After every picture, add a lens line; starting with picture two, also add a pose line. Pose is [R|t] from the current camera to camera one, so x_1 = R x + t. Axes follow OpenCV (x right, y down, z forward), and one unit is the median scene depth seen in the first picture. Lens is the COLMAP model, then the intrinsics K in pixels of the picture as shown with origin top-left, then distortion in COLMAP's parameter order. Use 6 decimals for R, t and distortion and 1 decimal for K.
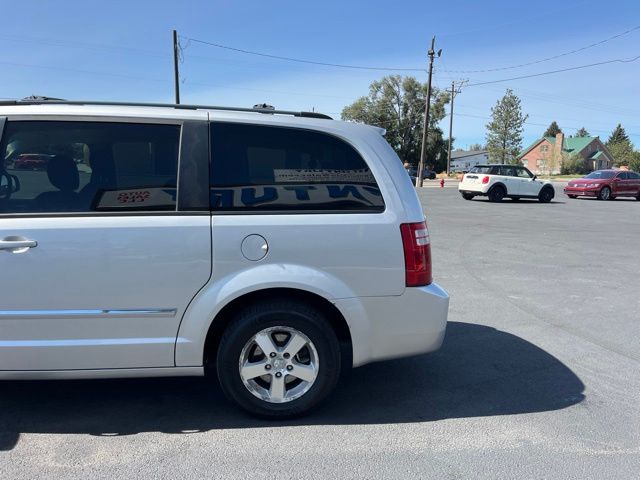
lens RADIAL K [[484.6, 0, 322.4], [0, 484.6, 235.0], [0, 0, 1]] dist [0.063130, -0.084946]
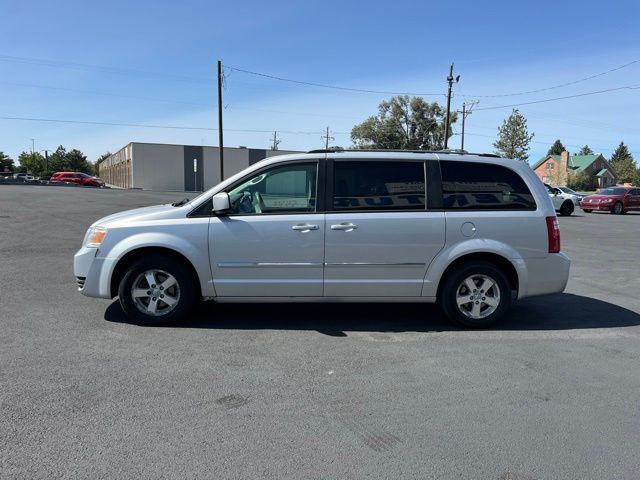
lens RADIAL K [[484.6, 0, 322.8], [0, 484.6, 234.1], [0, 0, 1]] dist [0.063130, -0.084946]
pose [[0.999990, -0.001212, -0.004320, -0.053095], [0.001054, 0.999333, -0.036490, 0.008568], [0.004361, 0.036485, 0.999325, -0.064384]]
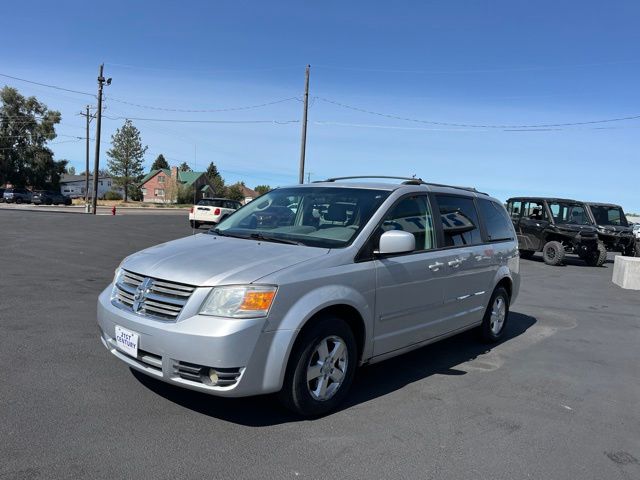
lens RADIAL K [[484.6, 0, 315.9], [0, 484.6, 249.2], [0, 0, 1]] dist [0.063130, -0.084946]
pose [[0.713487, -0.038329, 0.699619, -0.172744], [0.055511, 0.998456, -0.001911, -0.004440], [-0.698466, 0.040200, 0.714514, 0.003452]]
